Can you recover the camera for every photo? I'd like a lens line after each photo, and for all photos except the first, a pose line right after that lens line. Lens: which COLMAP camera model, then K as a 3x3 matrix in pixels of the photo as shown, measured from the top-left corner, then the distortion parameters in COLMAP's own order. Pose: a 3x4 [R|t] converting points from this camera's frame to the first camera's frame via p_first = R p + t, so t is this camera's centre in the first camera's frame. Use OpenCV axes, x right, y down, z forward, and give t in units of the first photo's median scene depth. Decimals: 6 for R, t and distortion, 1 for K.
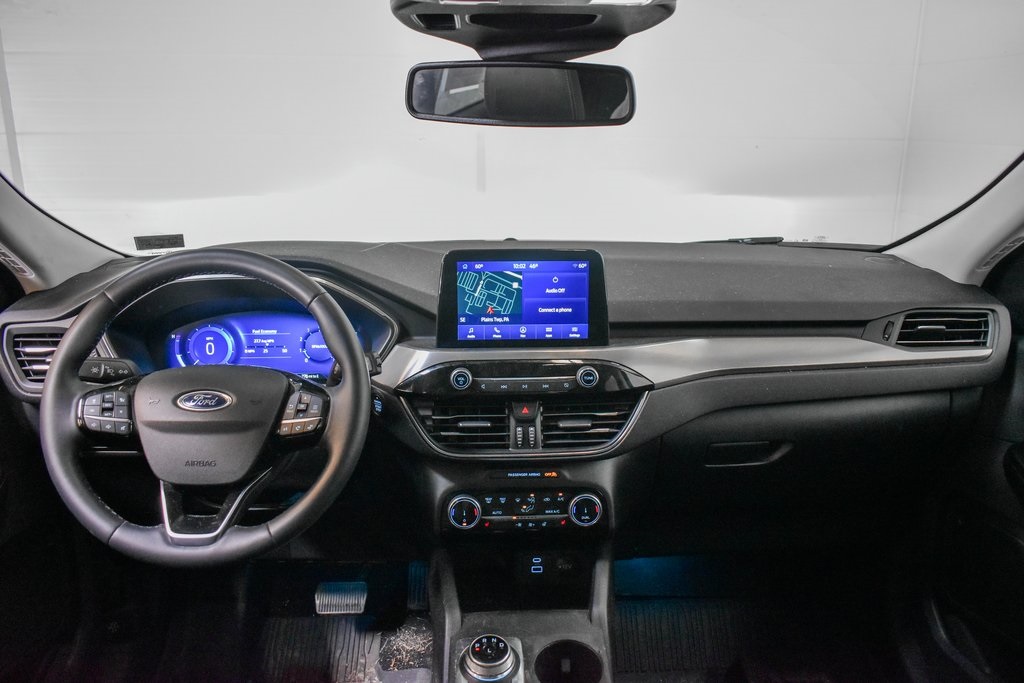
lens RADIAL K [[741.9, 0, 515.1], [0, 741.9, 347.6], [0, 0, 1]] dist [-0.033873, 0.022253]
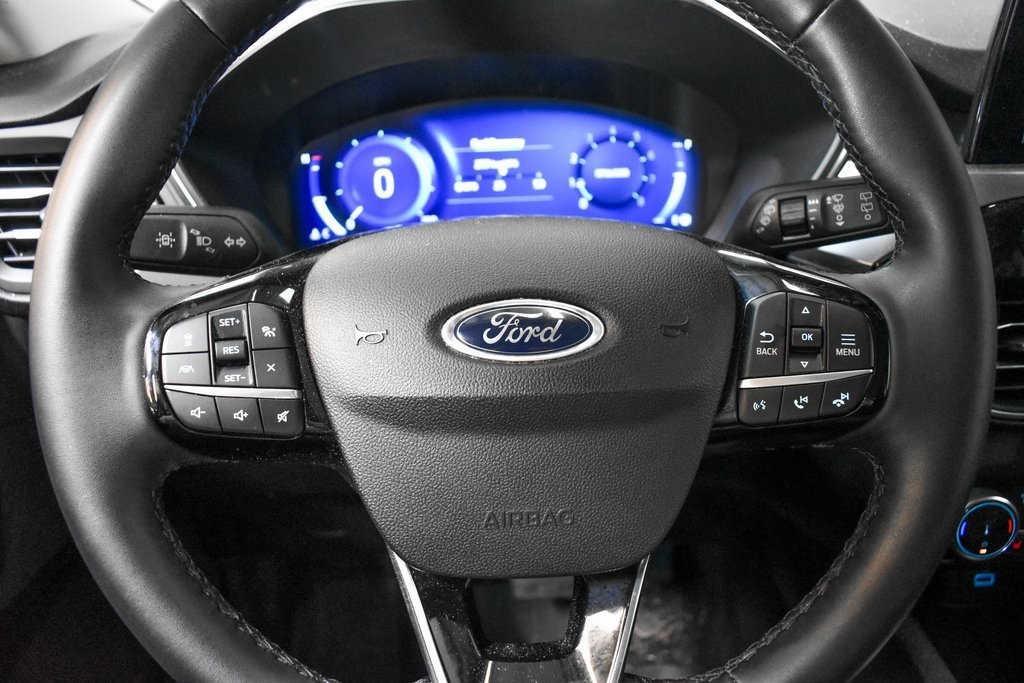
lens RADIAL K [[741.9, 0, 521.0], [0, 741.9, 337.9], [0, 0, 1]] dist [-0.033873, 0.022253]
pose [[0.999503, -0.020025, -0.024341, -0.349783], [0.024368, 0.980749, 0.193746, 0.009880], [0.019992, -0.194242, 0.980750, 0.571179]]
